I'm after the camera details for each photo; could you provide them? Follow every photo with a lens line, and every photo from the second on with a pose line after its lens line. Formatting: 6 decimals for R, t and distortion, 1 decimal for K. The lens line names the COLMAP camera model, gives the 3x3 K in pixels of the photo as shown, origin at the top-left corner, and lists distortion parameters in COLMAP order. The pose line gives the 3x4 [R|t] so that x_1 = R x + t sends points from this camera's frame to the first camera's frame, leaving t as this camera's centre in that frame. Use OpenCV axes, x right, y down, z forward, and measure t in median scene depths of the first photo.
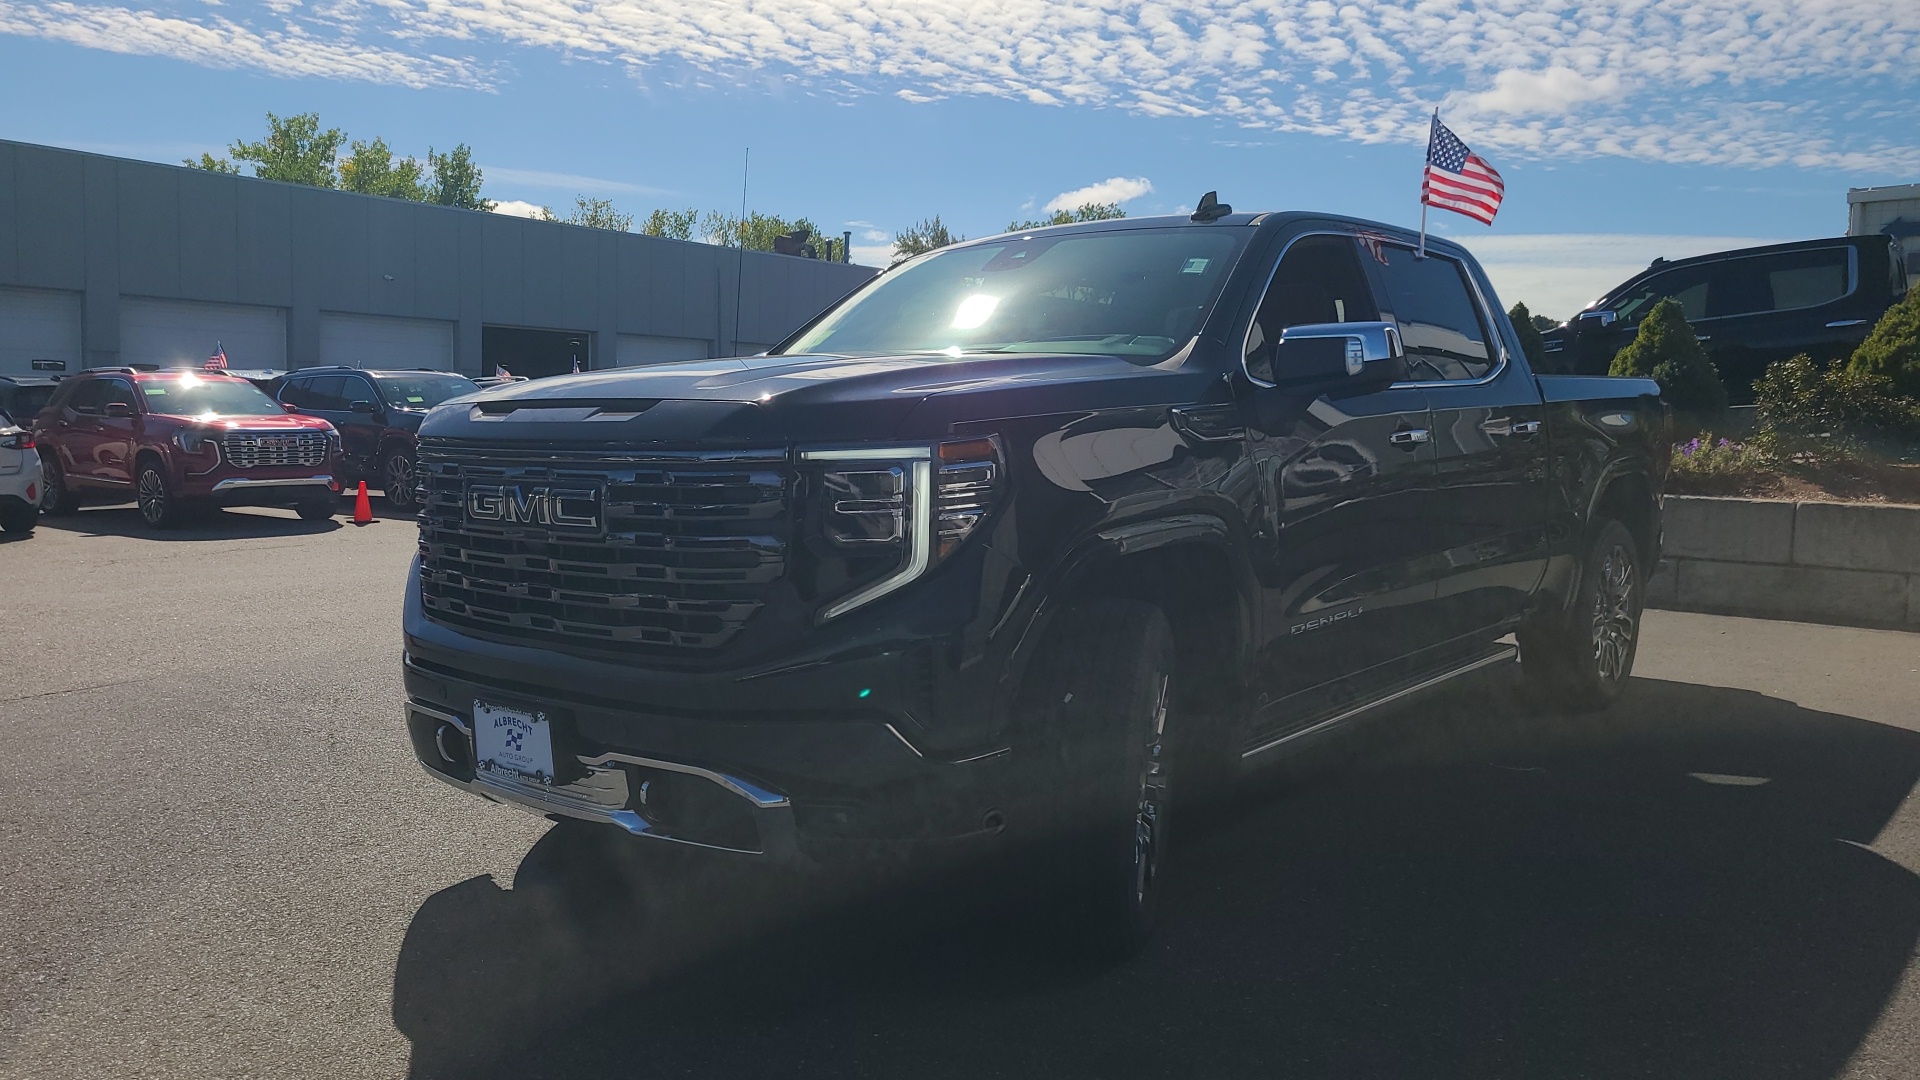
lens RADIAL K [[1418.1, 0, 942.0], [0, 1418.1, 546.9], [0, 0, 1]] dist [0.042093, -0.017248]
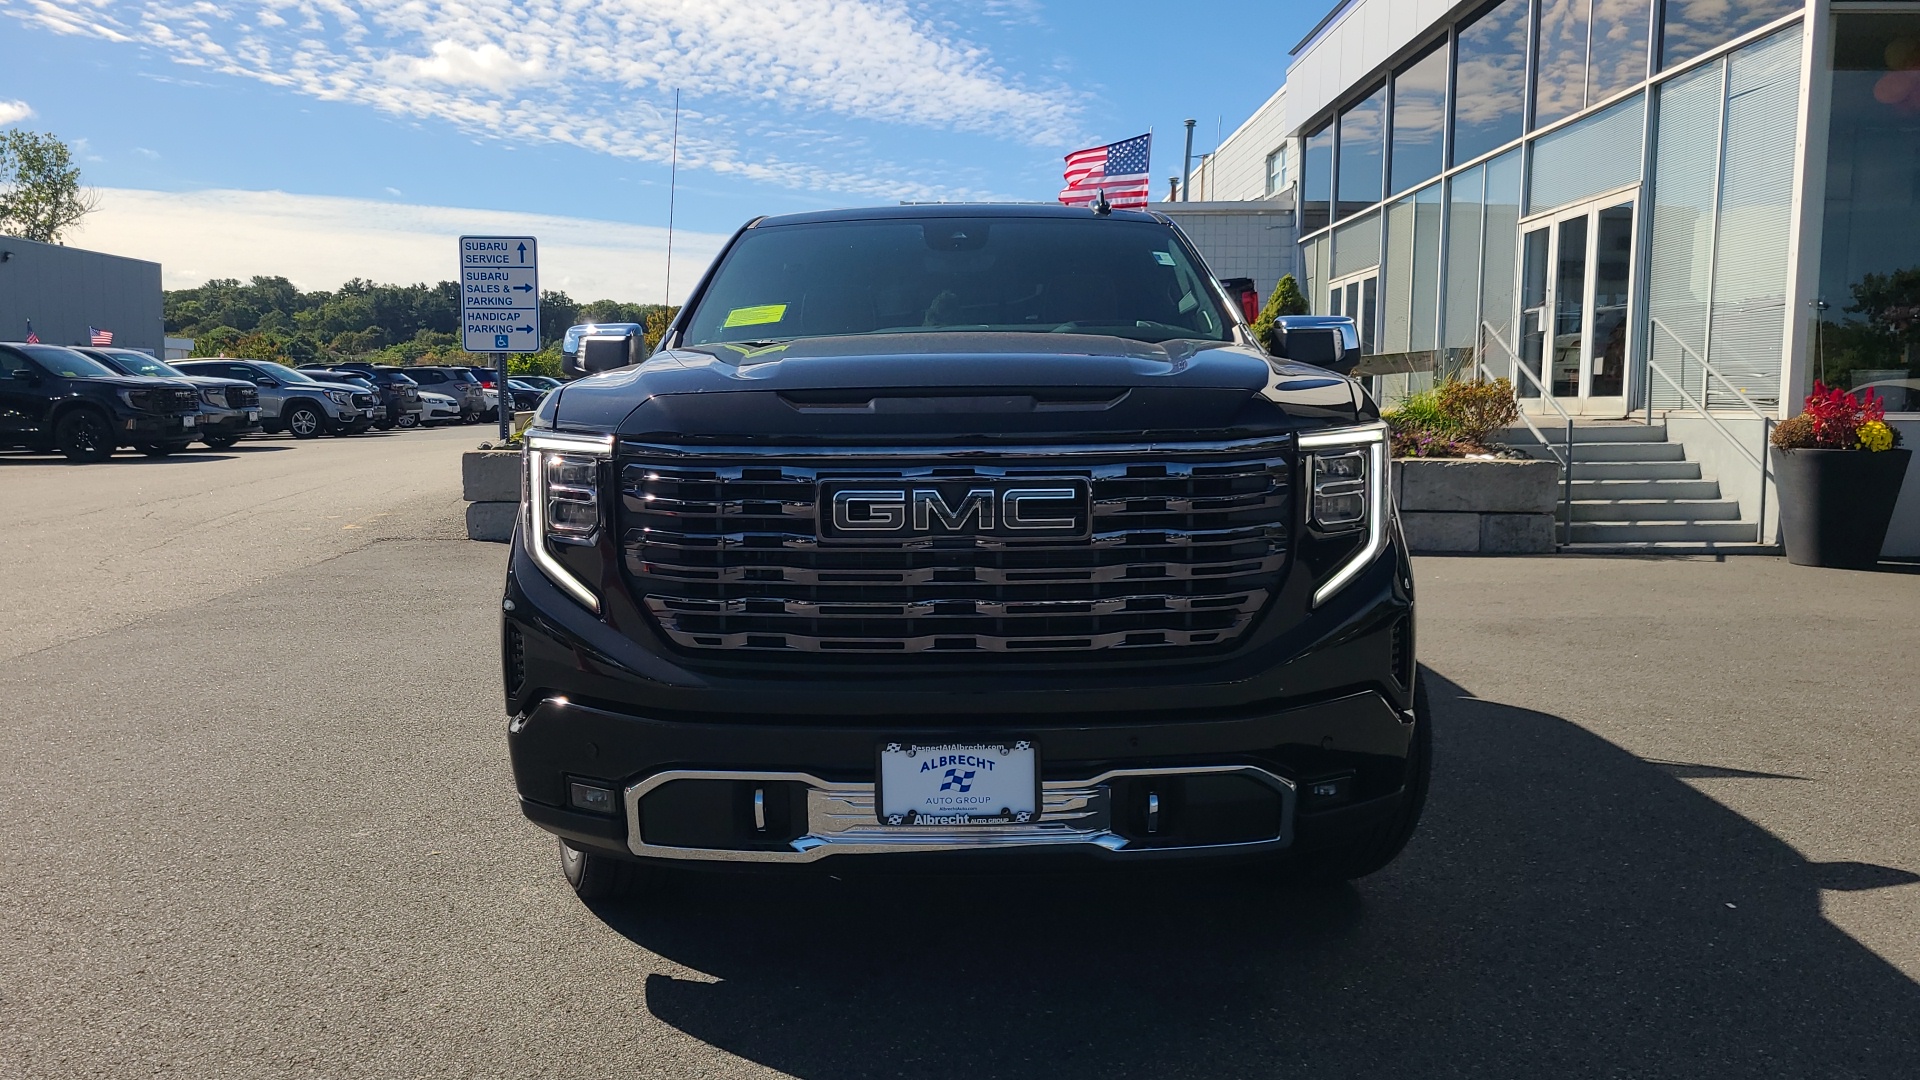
lens RADIAL K [[1418.1, 0, 948.0], [0, 1418.1, 540.8], [0, 0, 1]] dist [0.042093, -0.017248]
pose [[0.771204, -0.071862, 0.632519, -0.845164], [0.061852, 0.997365, 0.037900, -0.043182], [-0.633576, 0.009894, 0.773617, 0.337314]]
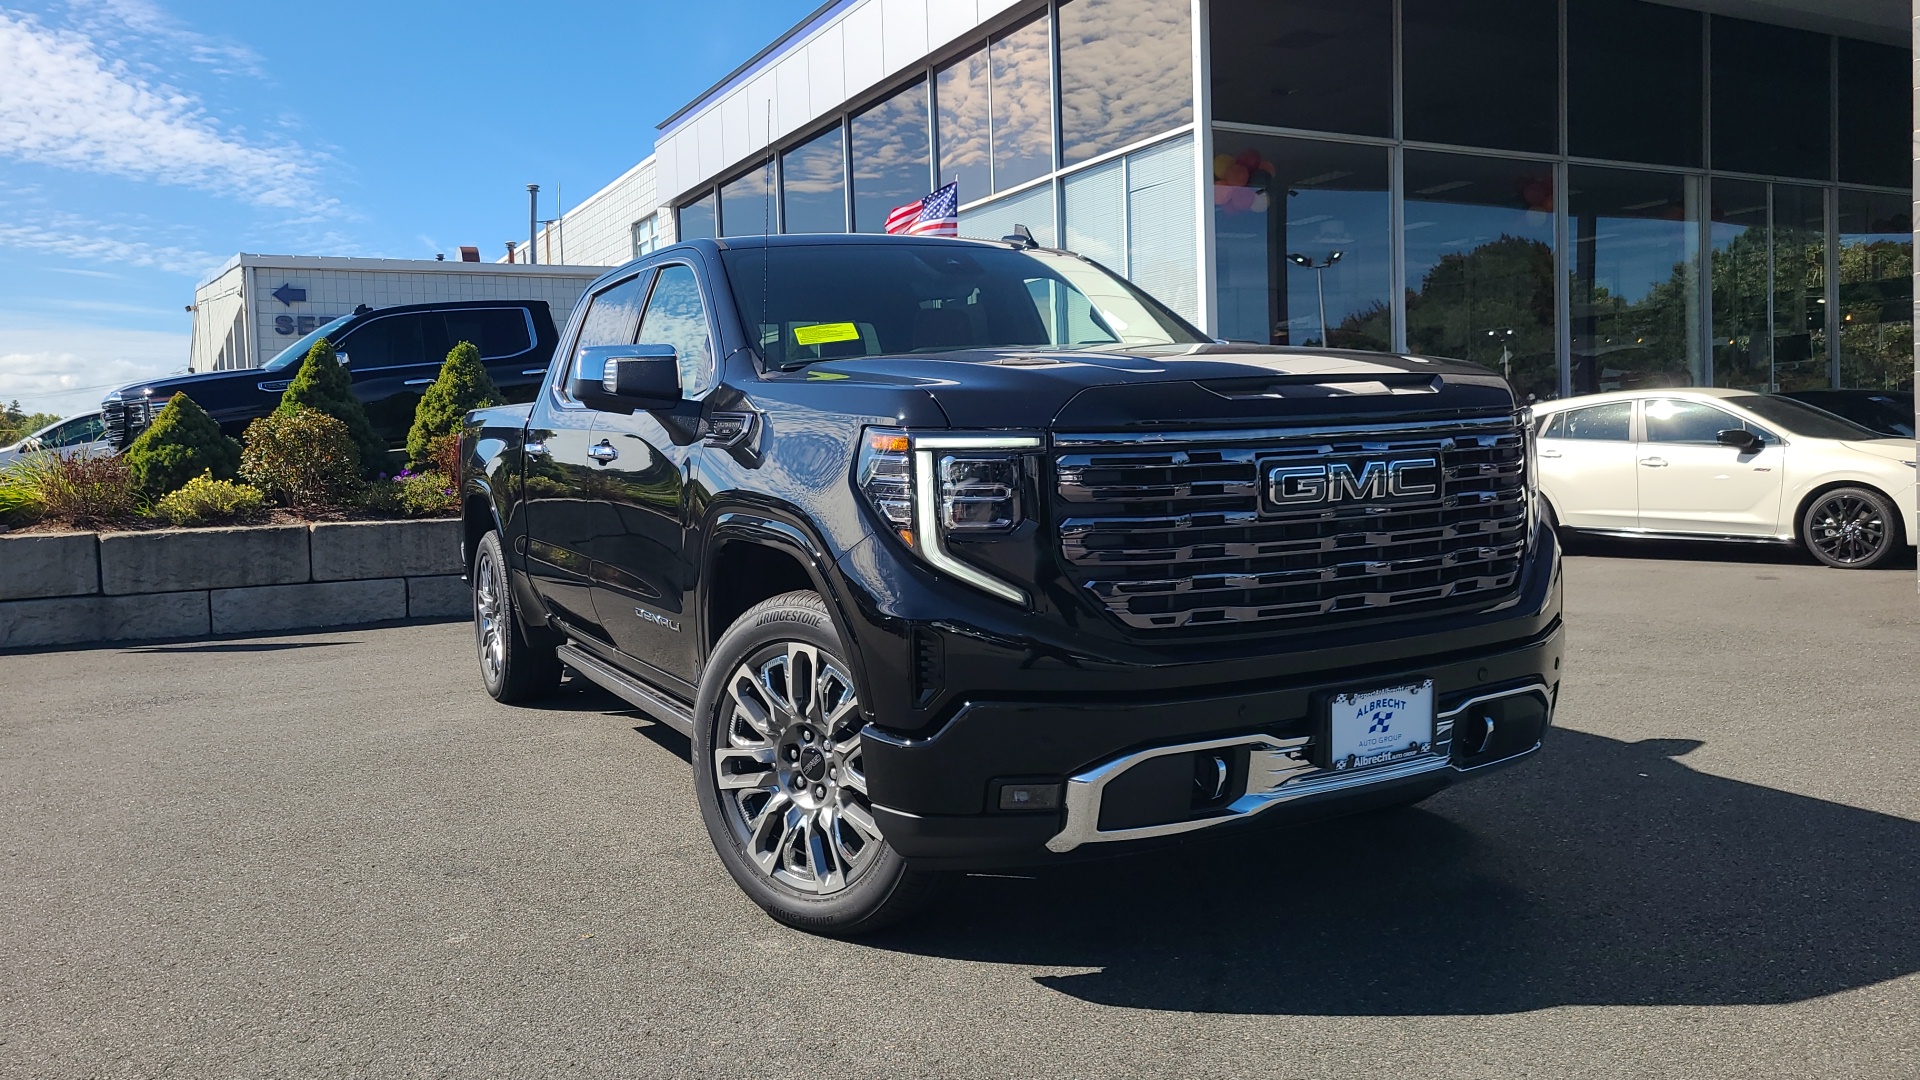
lens RADIAL K [[1418.1, 0, 959.1], [0, 1418.1, 527.2], [0, 0, 1]] dist [0.042093, -0.017248]
pose [[0.377654, -0.069493, 0.923335, -1.300857], [0.120192, 0.992422, 0.025532, -0.055657], [-0.918113, 0.101336, 0.383145, 0.884431]]
